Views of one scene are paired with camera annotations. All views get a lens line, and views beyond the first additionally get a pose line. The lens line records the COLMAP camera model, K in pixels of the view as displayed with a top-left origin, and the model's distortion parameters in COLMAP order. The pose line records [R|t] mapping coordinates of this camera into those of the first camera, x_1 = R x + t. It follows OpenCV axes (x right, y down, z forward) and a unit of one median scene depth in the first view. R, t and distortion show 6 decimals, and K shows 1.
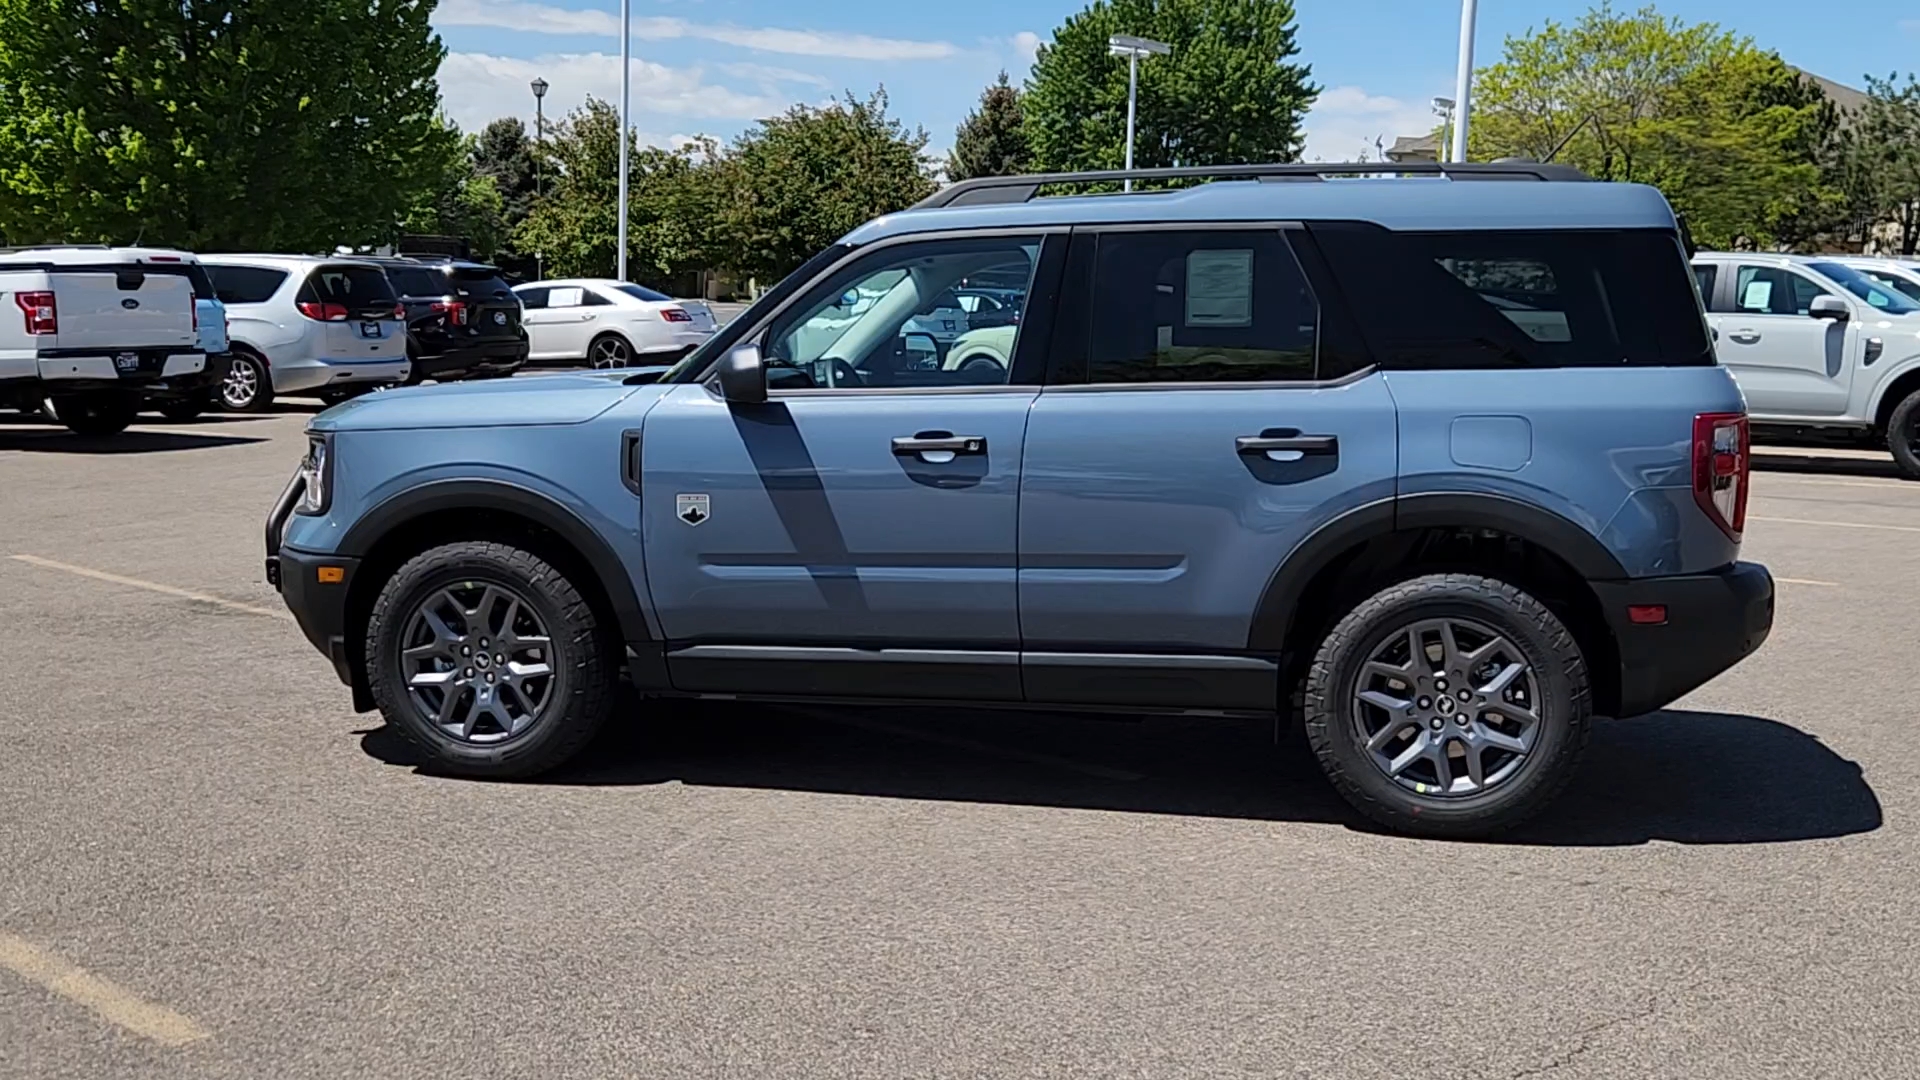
lens RADIAL K [[2035.8, 0, 952.7], [0, 2035.8, 534.3], [0, 0, 1]] dist [0.026073, 0.000000]
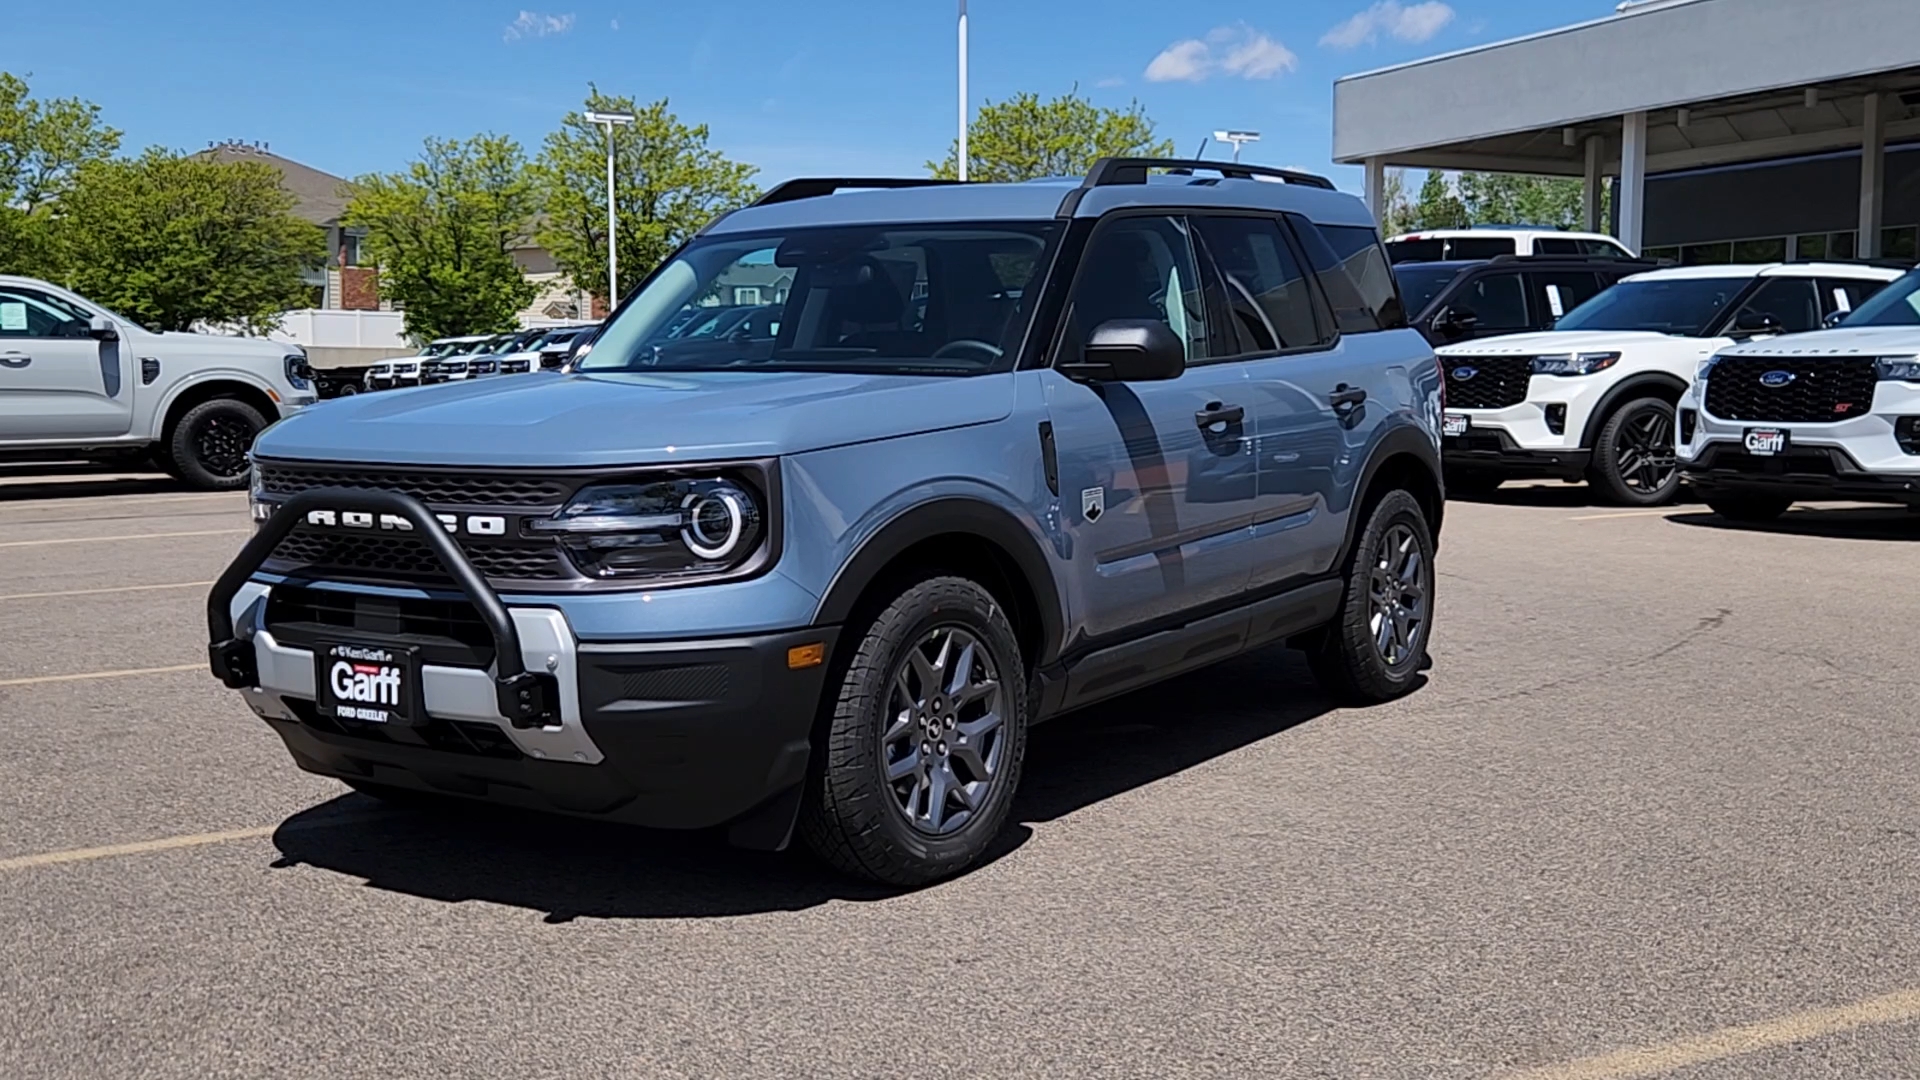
lens RADIAL K [[2035.8, 0, 934.1], [0, 2035.8, 544.5], [0, 0, 1]] dist [0.026073, 0.000000]
pose [[0.384414, -0.108687, 0.916740, -0.994491], [0.123242, 0.990198, 0.065717, -0.063577], [-0.914897, 0.087718, 0.394041, 0.718232]]
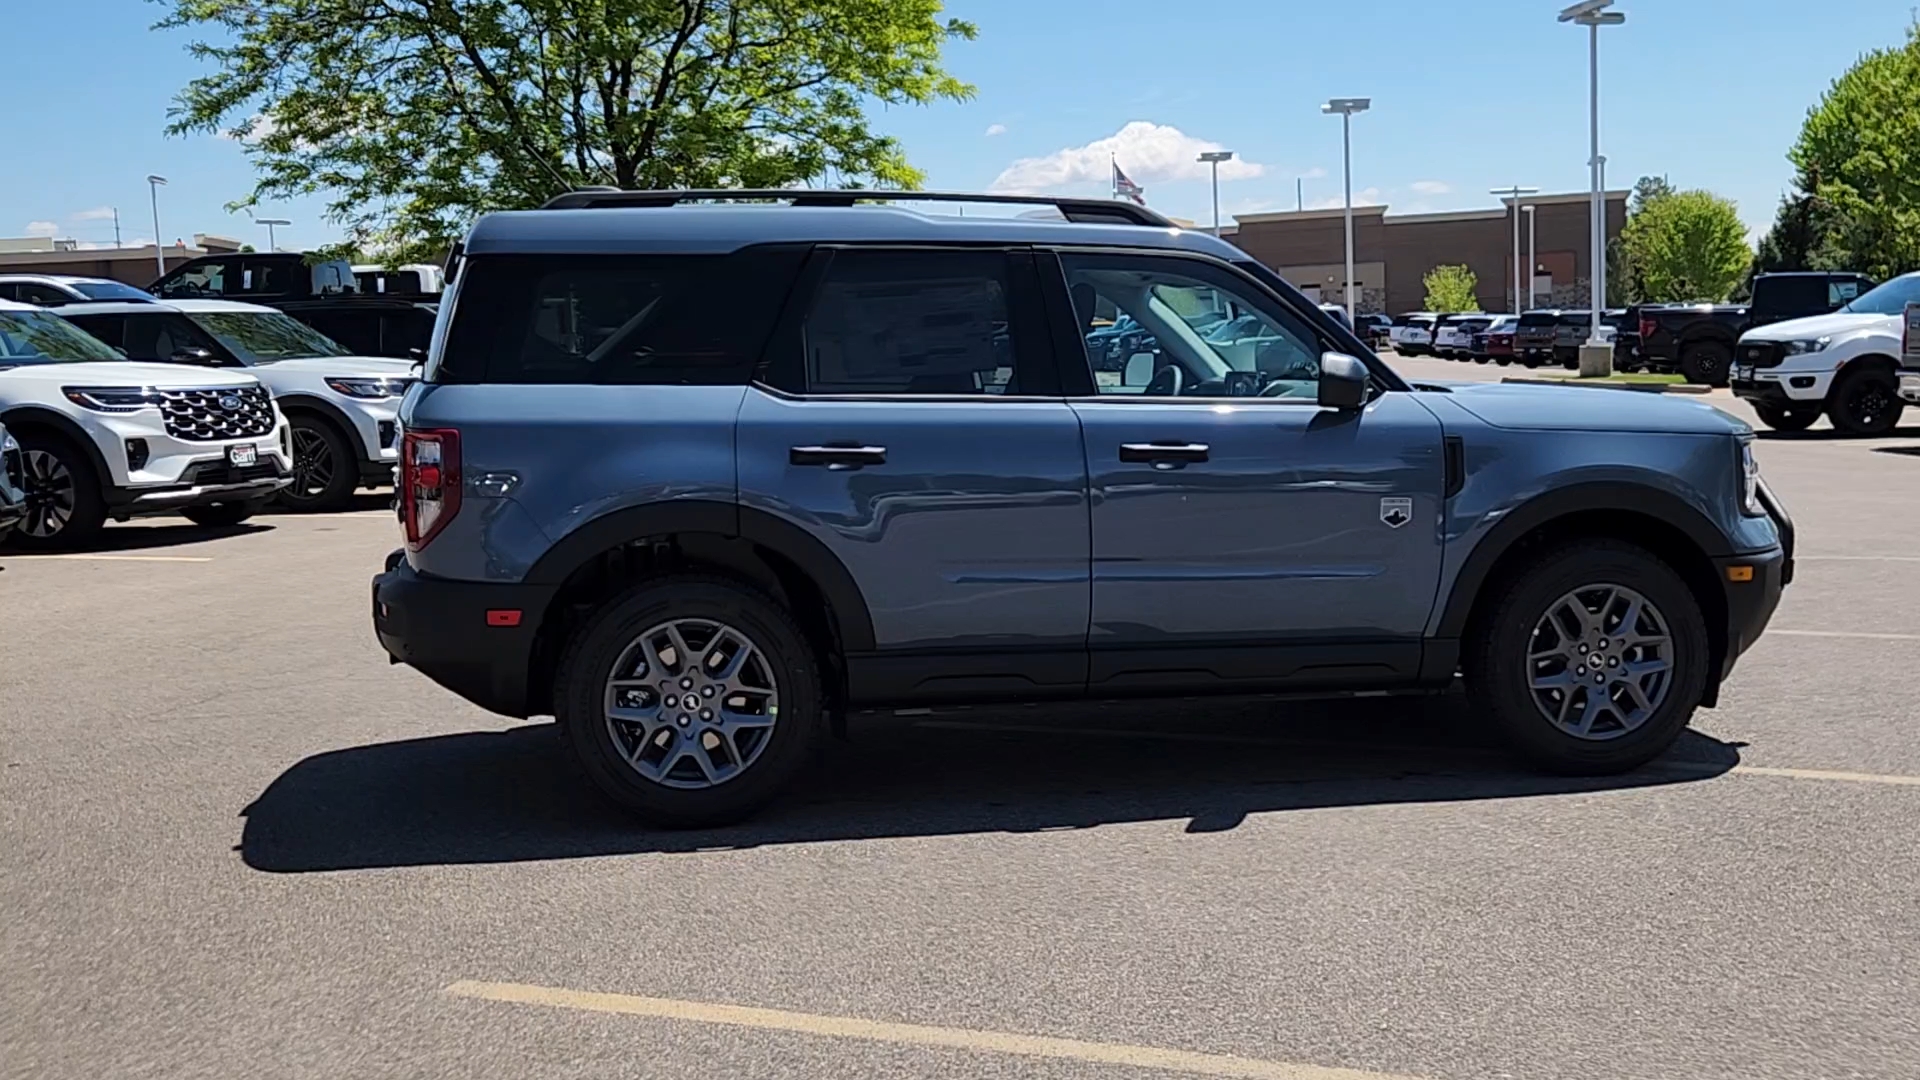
lens RADIAL K [[2035.8, 0, 951.0], [0, 2035.8, 542.0], [0, 0, 1]] dist [0.026073, 0.000000]
pose [[-0.915723, 0.049870, -0.398703, 0.573987], [-0.035552, 0.978320, 0.204023, -0.240847], [0.400234, 0.201003, -0.894098, 2.186024]]
